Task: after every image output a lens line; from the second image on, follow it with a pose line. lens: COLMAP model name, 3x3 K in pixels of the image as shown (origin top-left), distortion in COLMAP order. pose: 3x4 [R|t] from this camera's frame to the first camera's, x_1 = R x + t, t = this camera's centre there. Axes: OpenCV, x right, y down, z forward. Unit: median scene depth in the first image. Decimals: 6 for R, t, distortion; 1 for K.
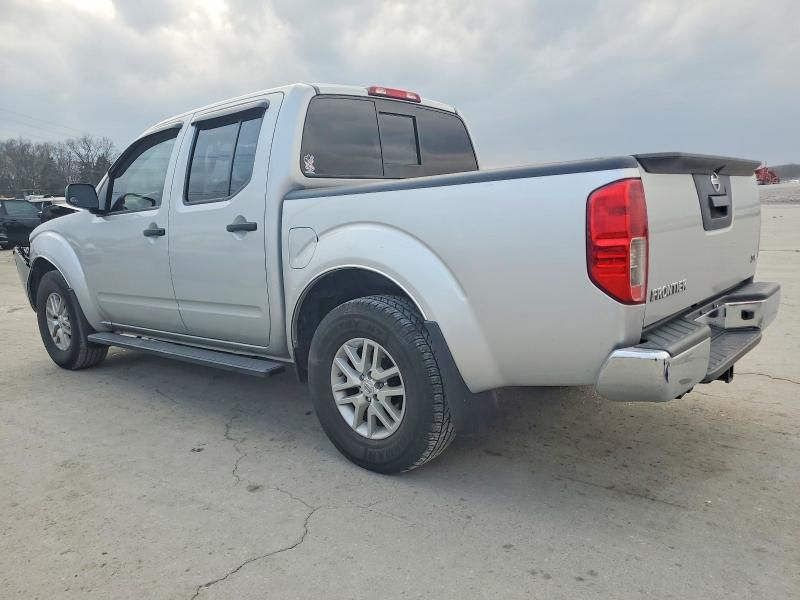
lens RADIAL K [[611.0, 0, 400.0], [0, 611.0, 300.0], [0, 0, 1]] dist [0.002144, -0.001219]
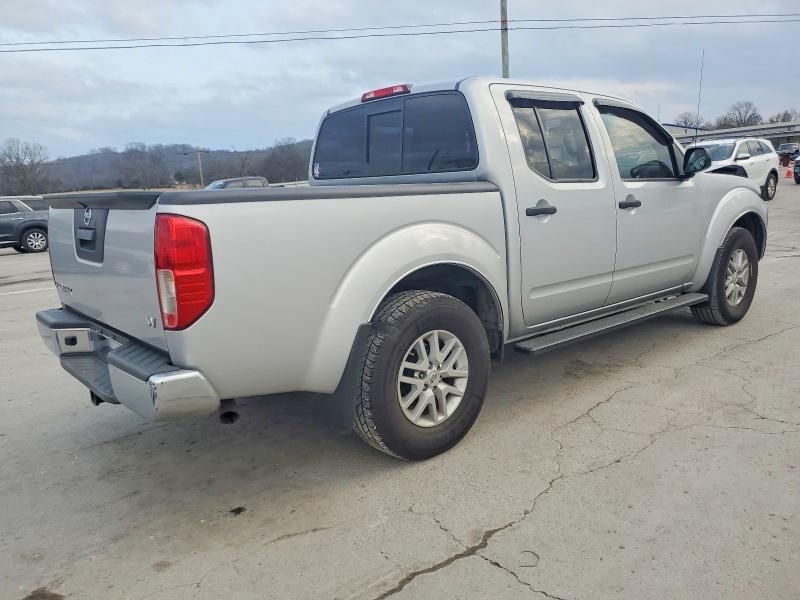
lens RADIAL K [[625.2, 0, 400.4], [0, 625.2, 318.3], [0, 0, 1]] dist [0.004976, -0.002498]
pose [[-0.137418, 0.240499, -0.960873, 1.257388], [-0.122250, 0.958541, 0.257399, -0.288124], [0.982940, 0.152838, -0.102320, 1.381997]]
